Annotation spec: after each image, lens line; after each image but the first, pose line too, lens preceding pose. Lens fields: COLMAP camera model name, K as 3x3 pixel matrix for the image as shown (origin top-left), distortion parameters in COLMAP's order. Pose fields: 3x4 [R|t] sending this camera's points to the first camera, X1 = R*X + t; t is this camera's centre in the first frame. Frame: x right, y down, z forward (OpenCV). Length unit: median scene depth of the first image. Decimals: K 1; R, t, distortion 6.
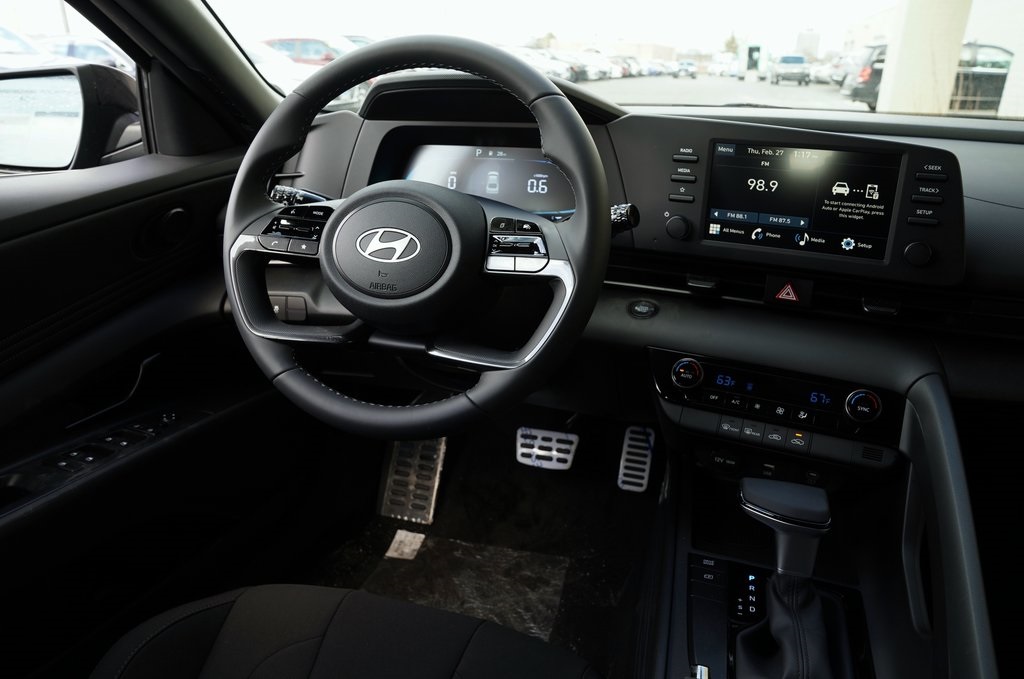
lens RADIAL K [[705.8, 0, 514.4], [0, 705.8, 338.1], [0, 0, 1]] dist [-0.124792, 0.081670]
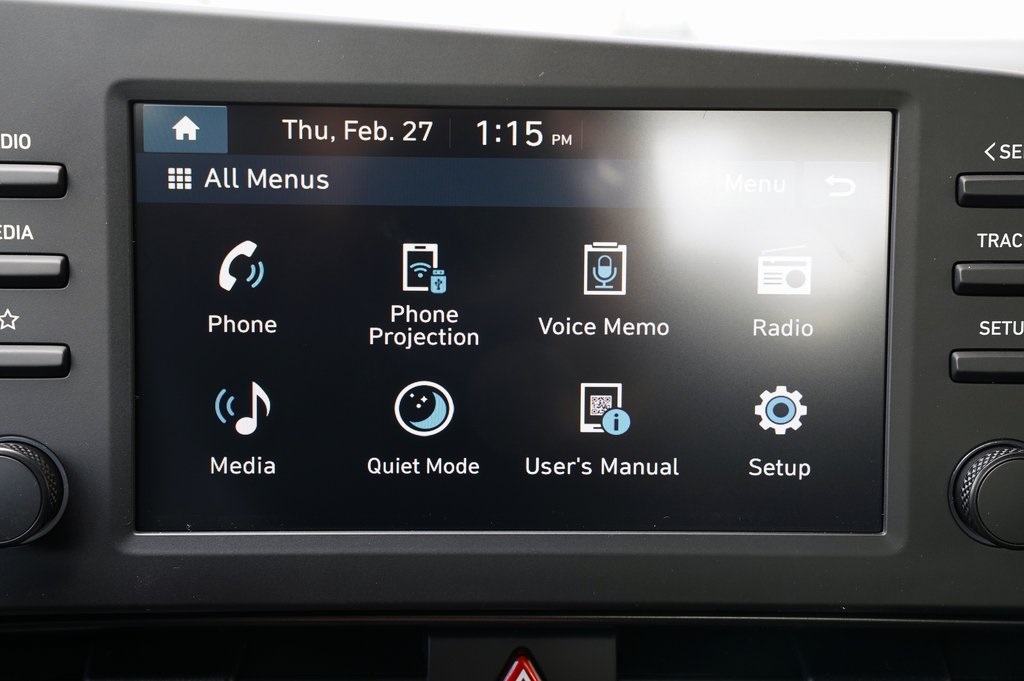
lens RADIAL K [[1455.7, 0, 508.9], [0, 1455.7, 336.8], [0, 0, 1]] dist [0.112004, 0.000000]
pose [[0.879945, -0.086593, 0.467117, 0.166874], [0.160674, 0.979552, -0.121087, -0.129682], [-0.447080, 0.181603, 0.875865, 0.540384]]
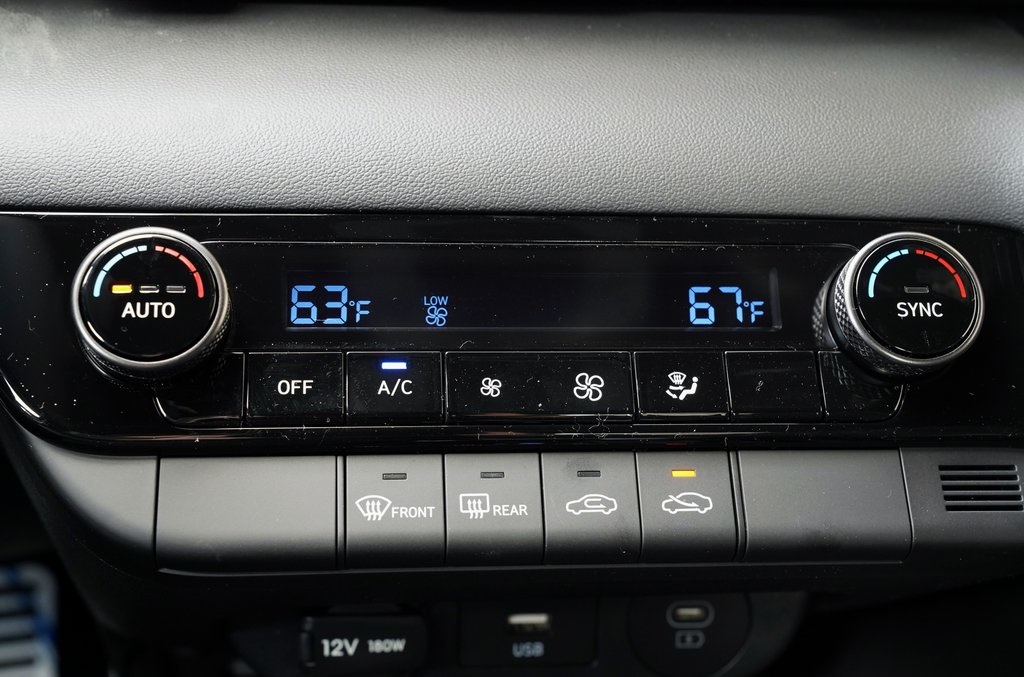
lens RADIAL K [[1455.7, 0, 509.6], [0, 1455.7, 335.4], [0, 0, 1]] dist [0.112004, 0.000000]
pose [[0.853885, -0.166386, 0.493150, 0.120855], [0.165906, 0.985109, 0.045106, 0.059242], [-0.493312, 0.043301, 0.868774, 0.568583]]
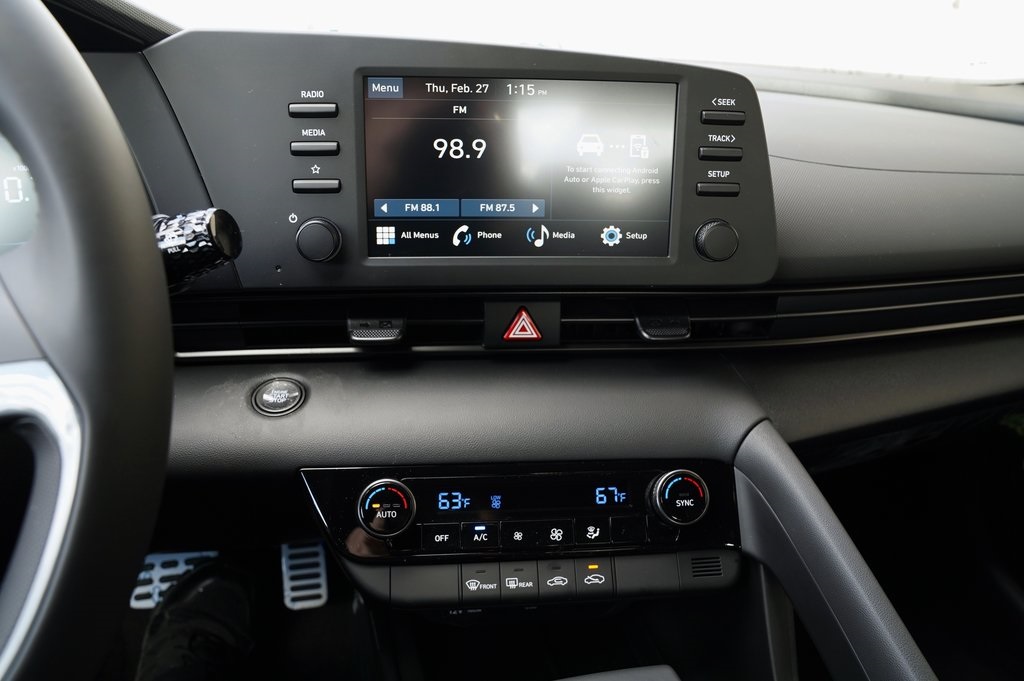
lens RADIAL K [[705.8, 0, 509.6], [0, 705.8, 339.2], [0, 0, 1]] dist [-0.124792, 0.081670]
pose [[0.855915, -0.178244, 0.485427, 0.089776], [0.168143, 0.983636, 0.064708, -0.097341], [-0.489017, 0.026236, 0.871879, 0.481539]]
